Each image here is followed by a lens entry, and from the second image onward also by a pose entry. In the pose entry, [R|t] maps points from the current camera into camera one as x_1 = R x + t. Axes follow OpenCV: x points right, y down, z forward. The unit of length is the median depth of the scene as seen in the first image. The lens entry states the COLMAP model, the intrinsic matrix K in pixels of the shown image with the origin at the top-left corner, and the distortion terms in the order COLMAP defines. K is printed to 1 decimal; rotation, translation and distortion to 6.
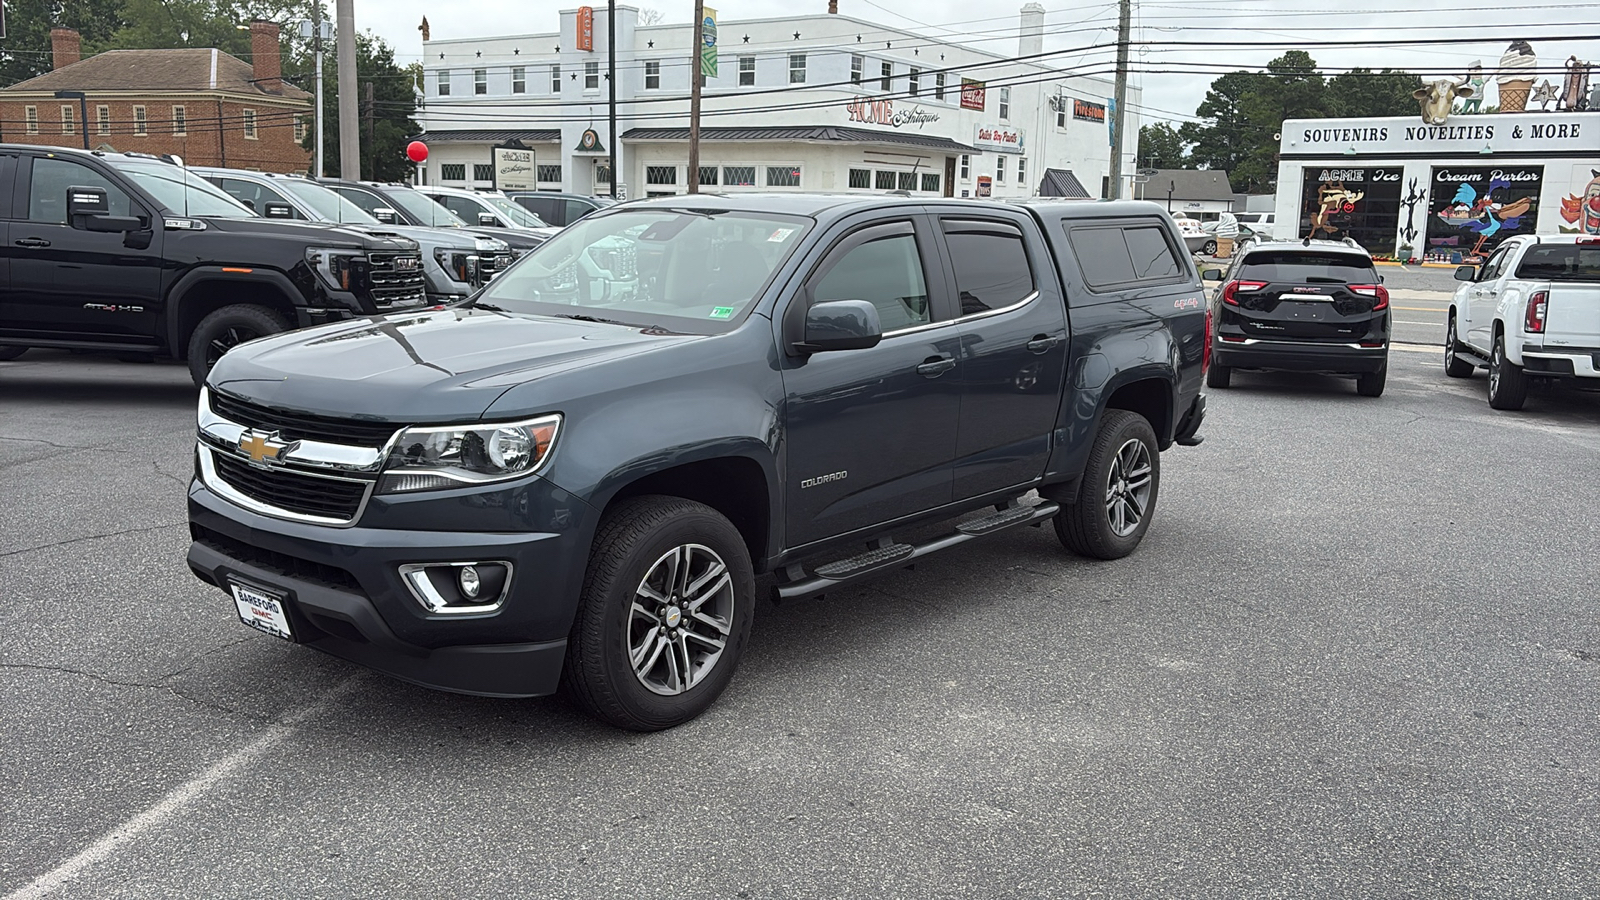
lens RADIAL K [[1410.3, 0, 793.8], [0, 1410.3, 456.6], [0, 0, 1]] dist [0.035906, -0.013620]
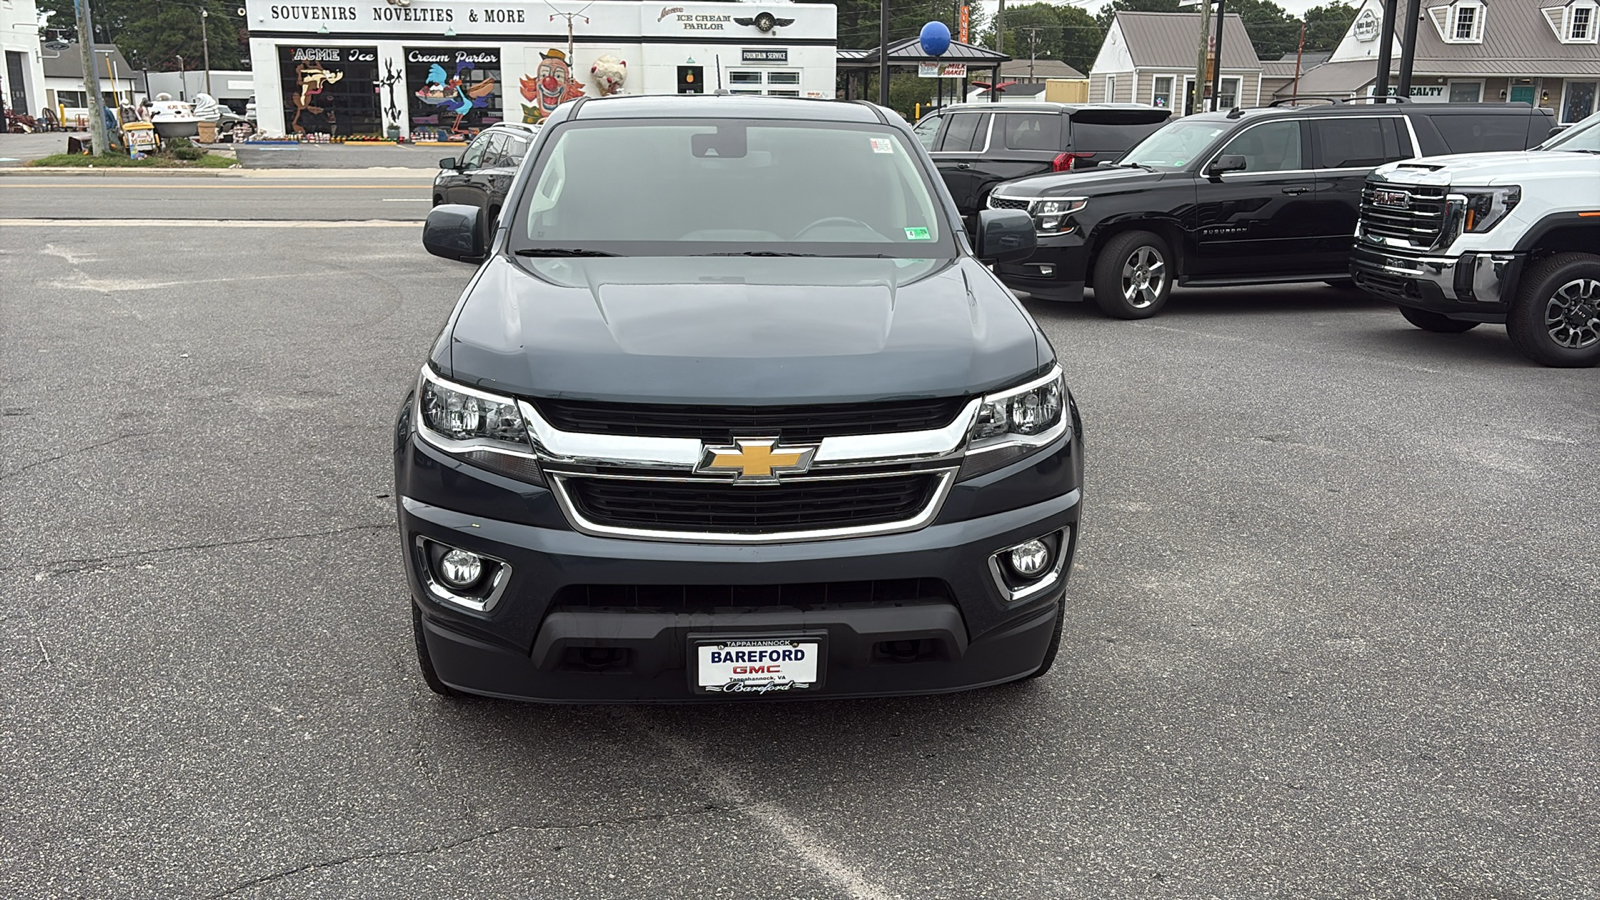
lens RADIAL K [[1410.3, 0, 793.8], [0, 1410.3, 456.6], [0, 0, 1]] dist [0.035906, -0.013620]
pose [[0.715176, -0.187976, 0.673192, -0.101588], [0.131593, 0.982144, 0.134446, -0.012408], [-0.686445, -0.007565, 0.727143, 0.050698]]
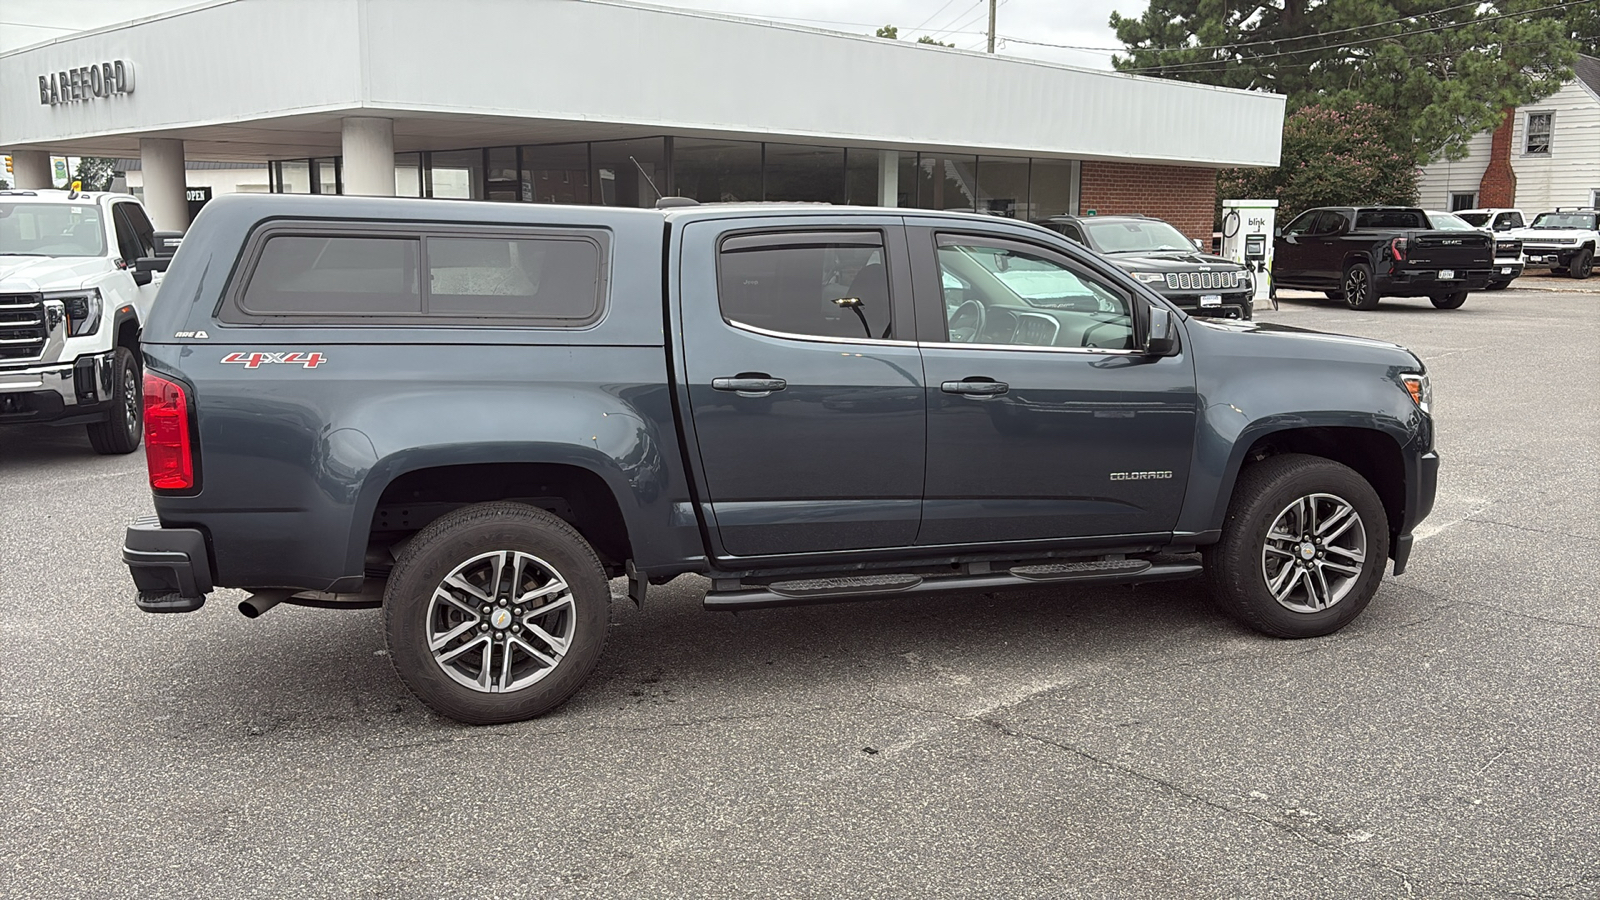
lens RADIAL K [[1365.8, 0, 800.0], [0, 1365.8, 450.0], [0, 0, 1]] dist [0.038129, -0.001303]
pose [[-0.840089, -0.117125, 0.529654, -0.078435], [0.067943, 0.946003, 0.316959, -0.054267], [-0.538177, 0.302259, -0.786768, 0.297779]]
